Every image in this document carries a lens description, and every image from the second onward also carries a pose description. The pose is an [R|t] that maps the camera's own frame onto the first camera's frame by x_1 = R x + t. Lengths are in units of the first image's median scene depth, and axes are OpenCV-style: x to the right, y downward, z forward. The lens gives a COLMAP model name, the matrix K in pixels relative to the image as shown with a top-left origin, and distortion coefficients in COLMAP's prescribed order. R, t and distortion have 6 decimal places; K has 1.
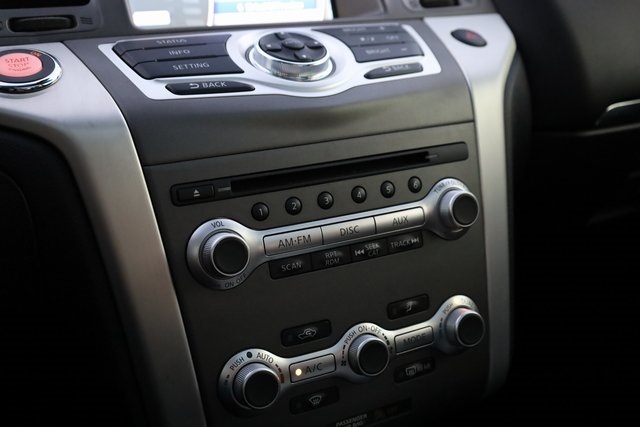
lens RADIAL K [[765.5, 0, 322.3], [0, 765.5, 215.5], [0, 0, 1]] dist [0.014553, 0.000000]
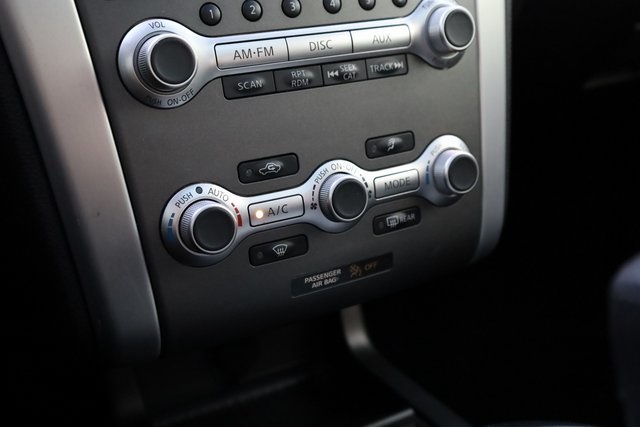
lens RADIAL K [[765.5, 0, 317.0], [0, 765.5, 216.0], [0, 0, 1]] dist [0.014553, 0.000000]
pose [[0.999083, -0.002750, 0.042732, -0.003979], [-0.000554, 0.997021, 0.077125, 0.133487], [-0.042817, -0.077078, 0.996105, 0.161951]]
